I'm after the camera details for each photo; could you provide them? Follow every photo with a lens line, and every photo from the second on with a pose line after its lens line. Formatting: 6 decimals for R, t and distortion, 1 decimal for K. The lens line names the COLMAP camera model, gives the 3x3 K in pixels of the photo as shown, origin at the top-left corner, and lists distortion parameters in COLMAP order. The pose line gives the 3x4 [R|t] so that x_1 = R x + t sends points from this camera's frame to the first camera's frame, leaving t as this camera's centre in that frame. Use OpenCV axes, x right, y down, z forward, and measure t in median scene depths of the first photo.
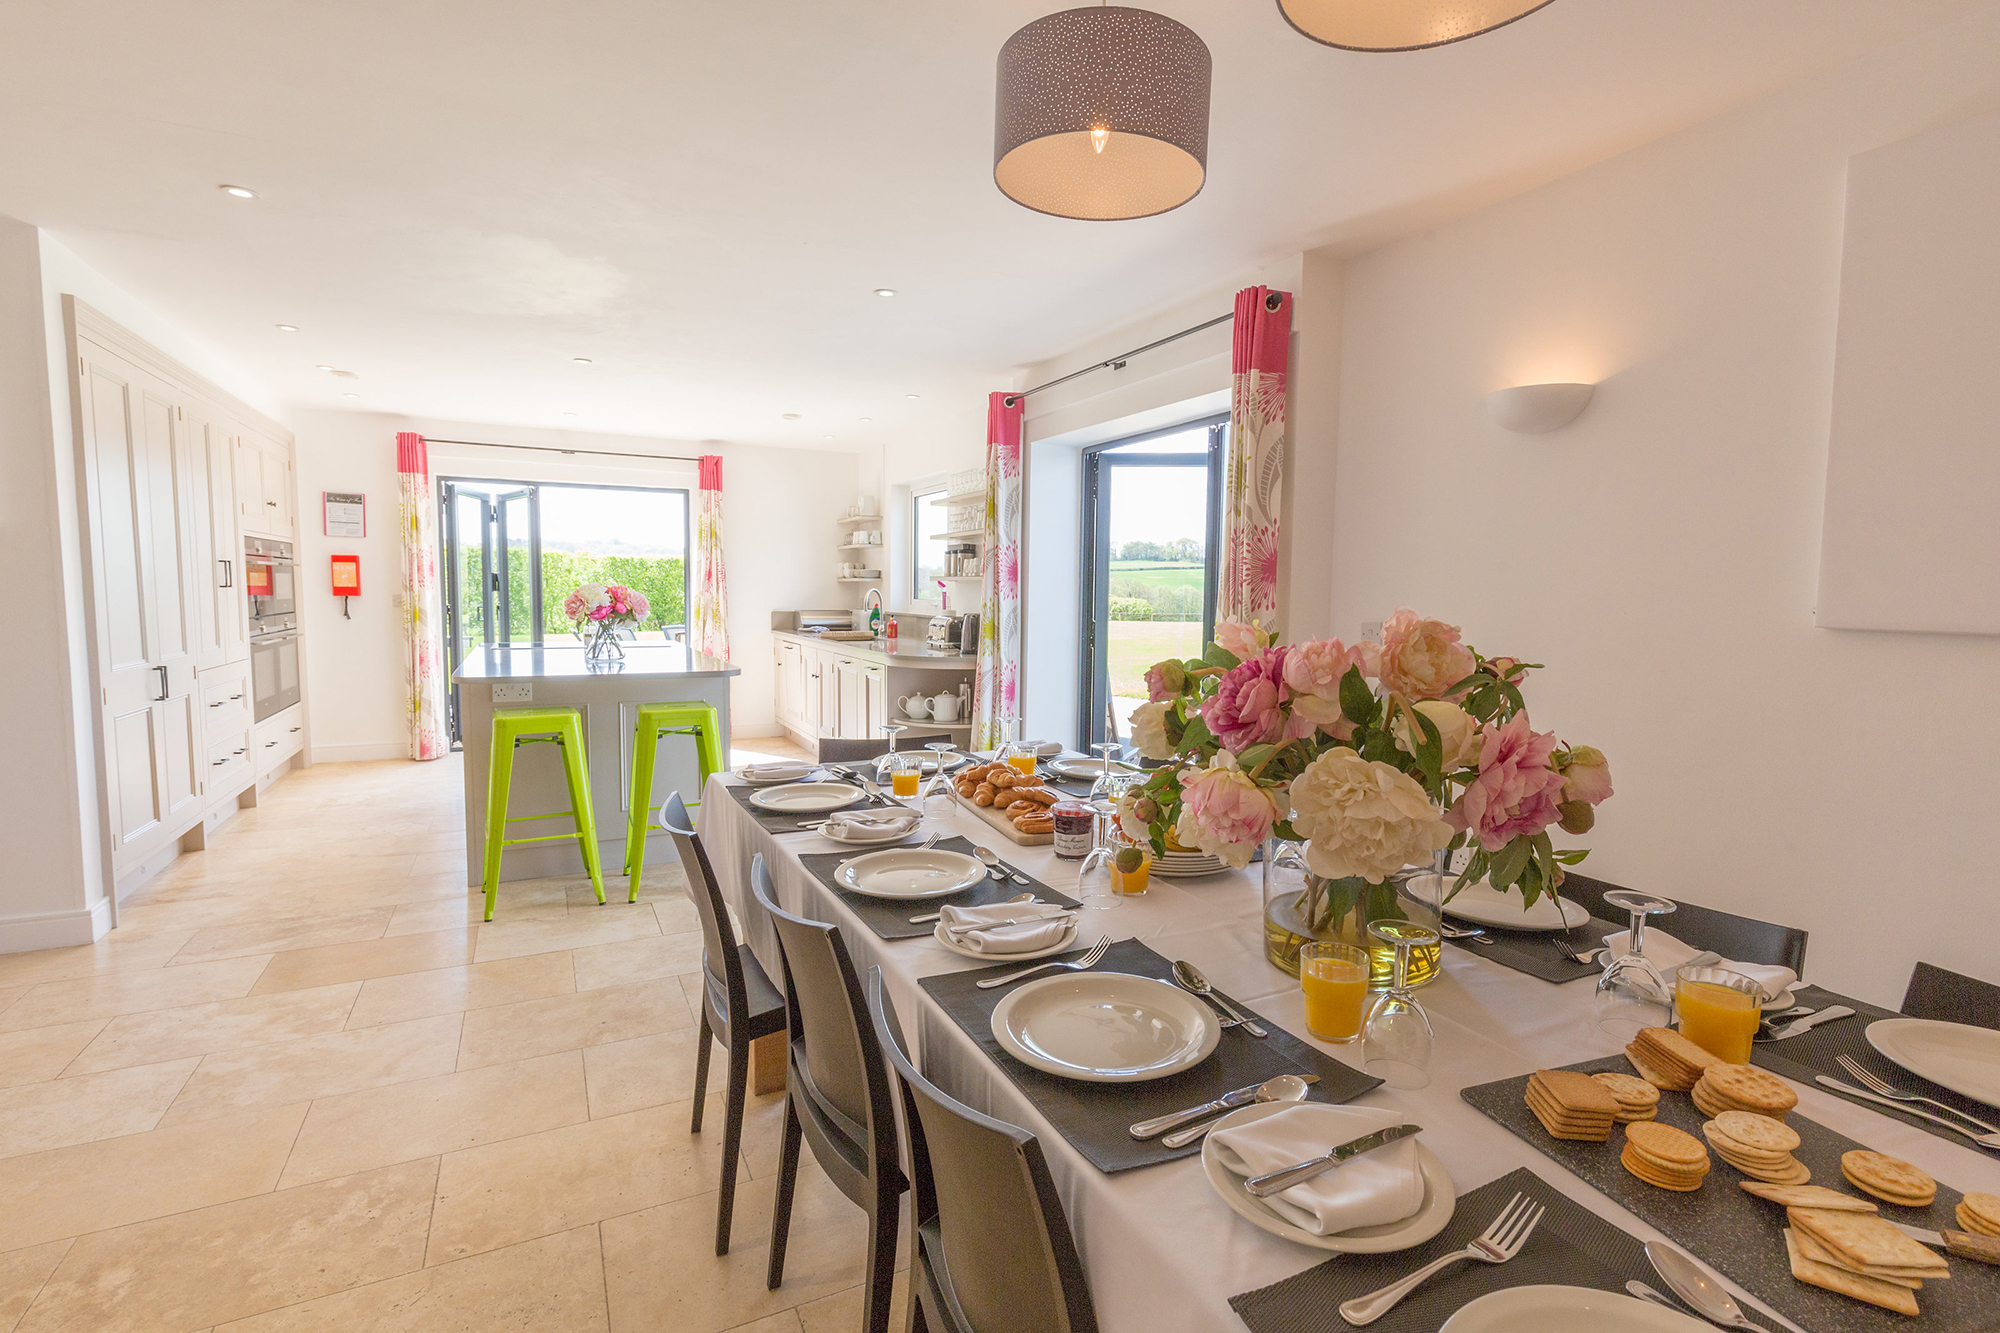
lens RADIAL K [[939.6, 0, 1000.0], [0, 939.6, 666.5], [0, 0, 1]] dist [0.001073, -0.000583]
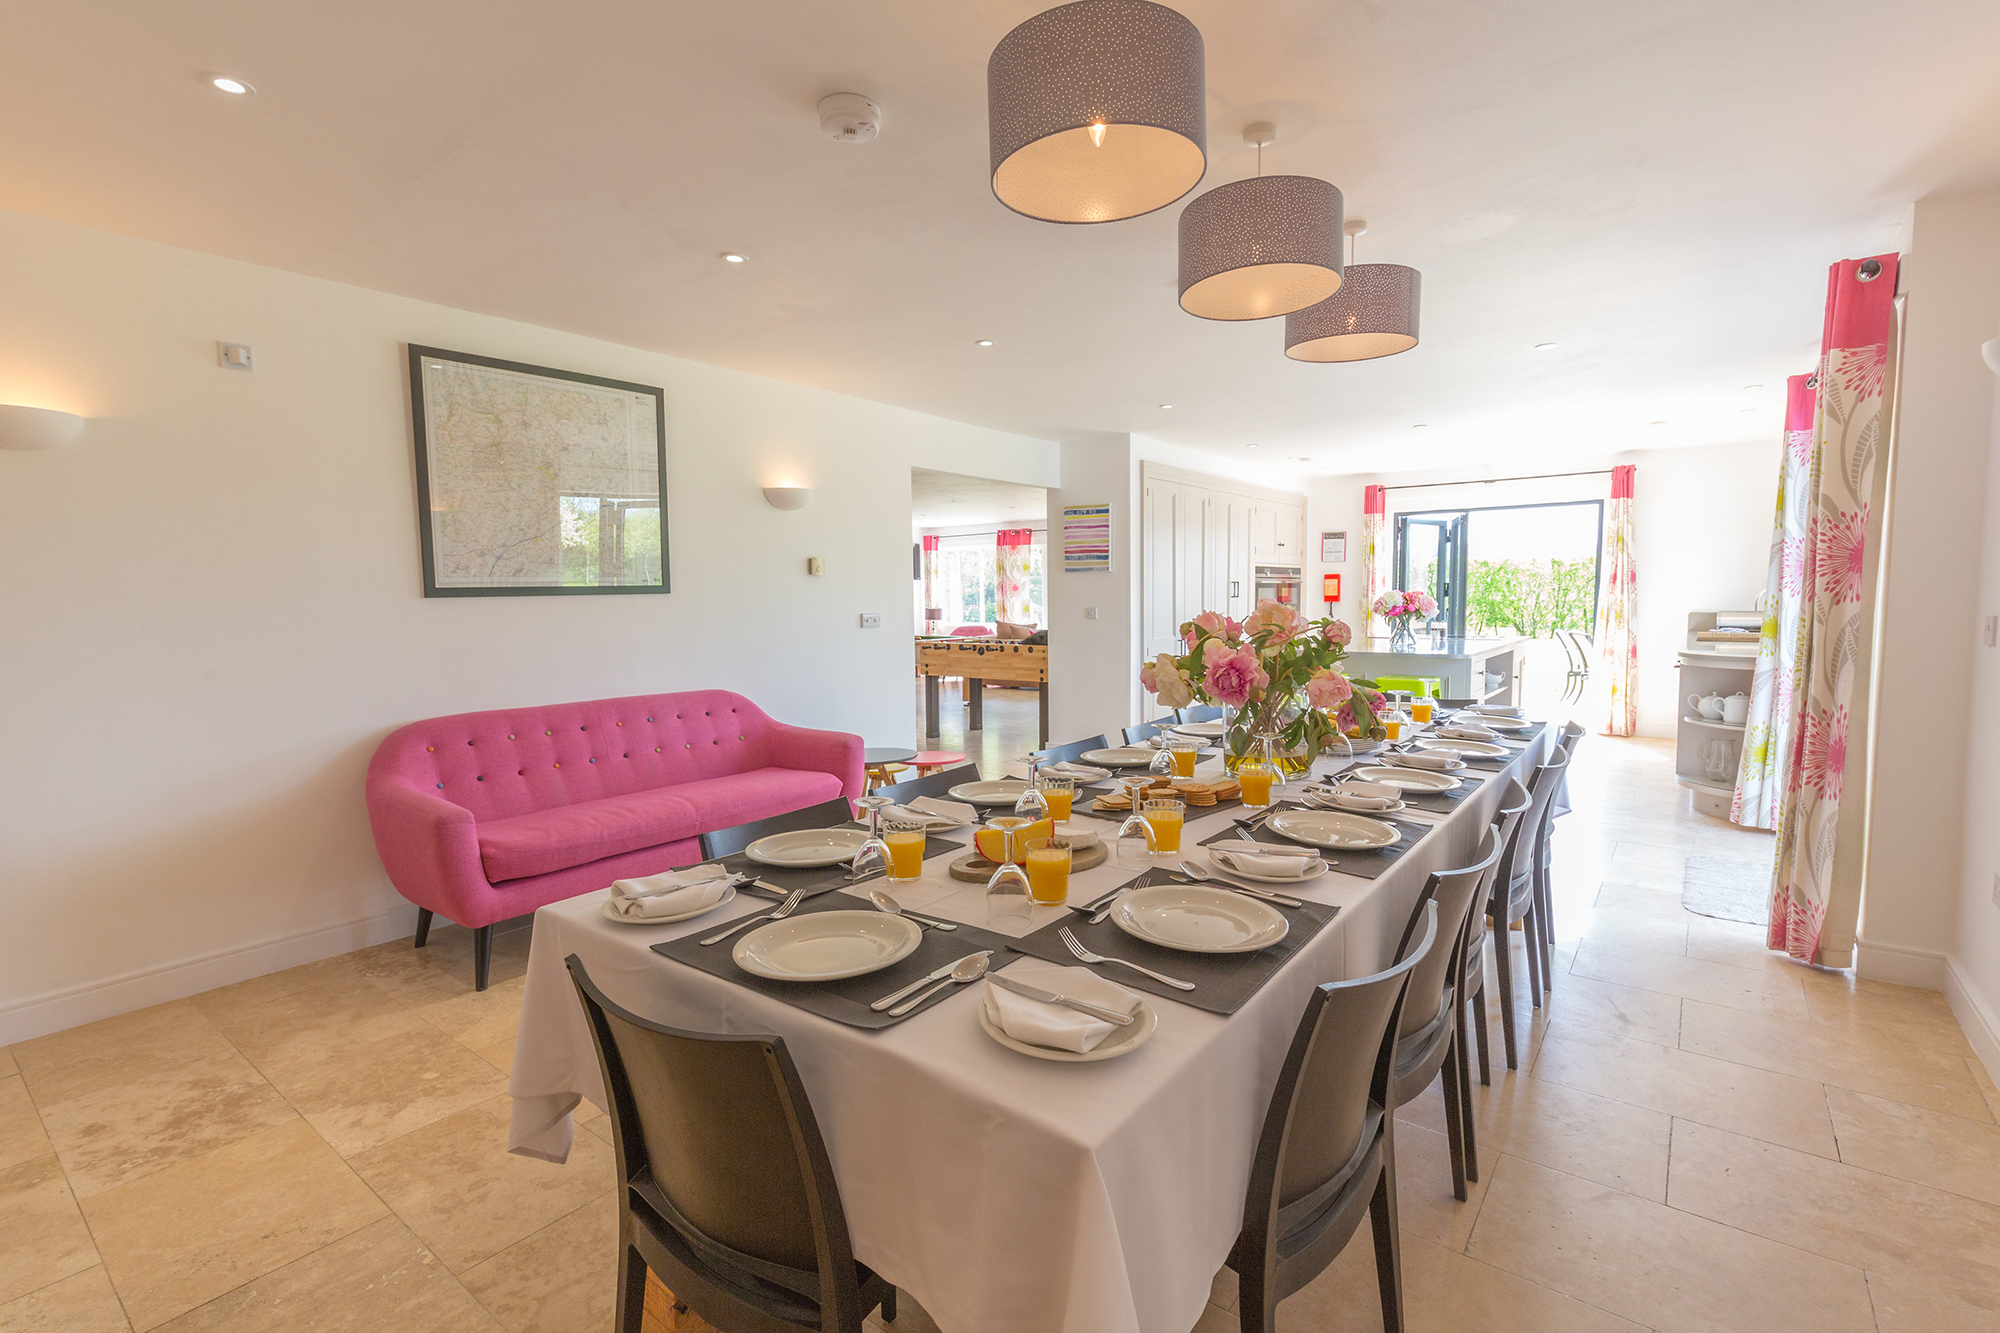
lens RADIAL K [[894.4, 0, 1000.0], [0, 894.4, 666.5], [0, 0, 1]] dist [-0.001030, -0.000286]
pose [[0.425450, 0.052971, -0.903430, 0.354978], [-0.056940, 0.997874, 0.031694, 0.011070], [0.903189, 0.037957, 0.427562, -0.064442]]
